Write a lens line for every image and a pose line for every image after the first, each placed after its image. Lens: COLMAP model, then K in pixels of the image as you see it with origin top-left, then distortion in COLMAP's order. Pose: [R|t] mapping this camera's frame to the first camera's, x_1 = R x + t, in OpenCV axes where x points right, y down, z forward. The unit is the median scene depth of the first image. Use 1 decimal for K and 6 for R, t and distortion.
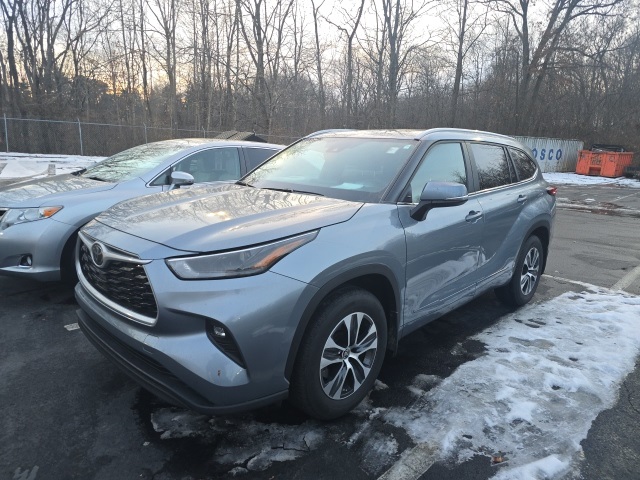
lens RADIAL K [[430.6, 0, 320.9], [0, 430.6, 236.5], [0, 0, 1]] dist [0.040061, -0.026785]
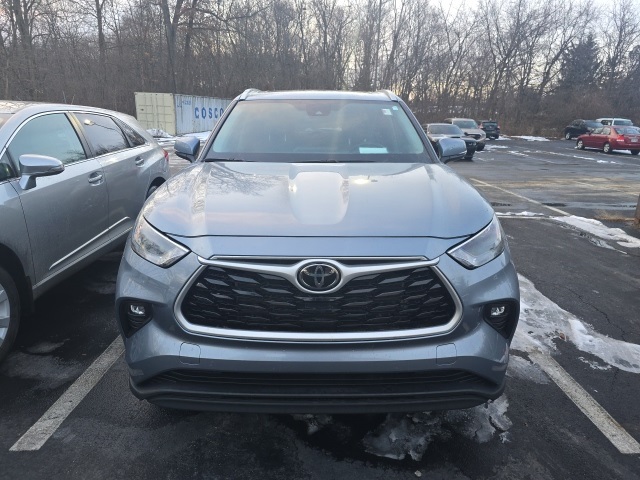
lens RADIAL K [[430.6, 0, 324.1], [0, 430.6, 238.5], [0, 0, 1]] dist [0.040061, -0.026785]
pose [[0.709017, -0.224561, 0.668481, -0.881774], [0.161948, 0.974458, 0.155579, -0.116186], [-0.686343, -0.002049, 0.727275, 0.454431]]
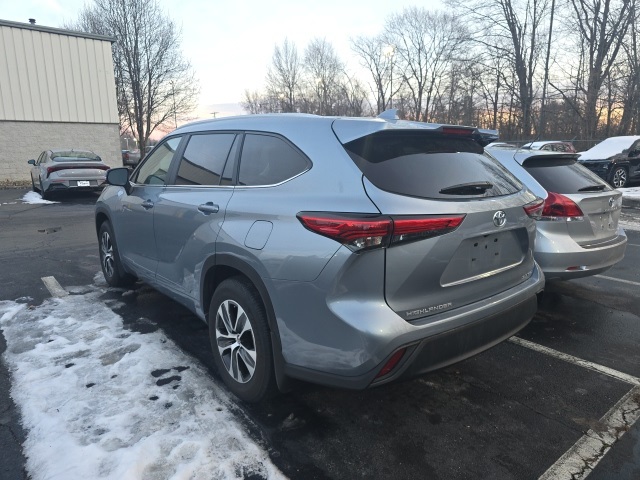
lens RADIAL K [[430.6, 0, 318.4], [0, 430.6, 238.2], [0, 0, 1]] dist [0.040061, -0.026785]
pose [[-0.120027, 0.143867, -0.982291, 1.855336], [-0.203885, 0.964782, 0.166215, -0.312674], [0.971609, 0.220225, -0.086468, 2.061686]]
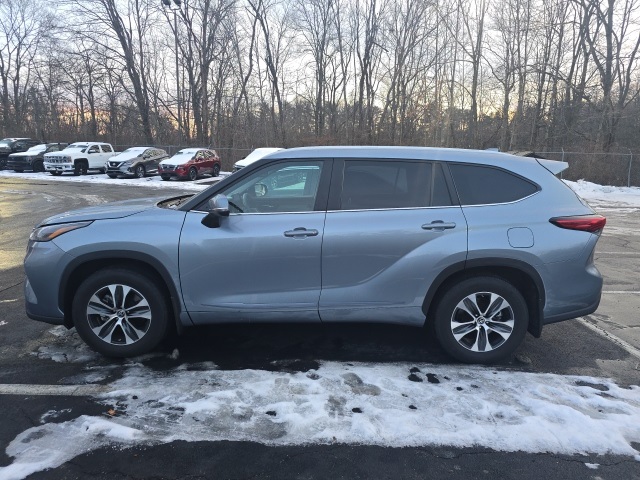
lens RADIAL K [[430.6, 0, 315.6], [0, 430.6, 245.7], [0, 0, 1]] dist [0.040061, -0.026785]
pose [[0.698434, 0.110067, -0.707160, 1.465866], [-0.129715, 0.991206, 0.026162, -0.064815], [0.703821, 0.073457, 0.706570, 0.437721]]
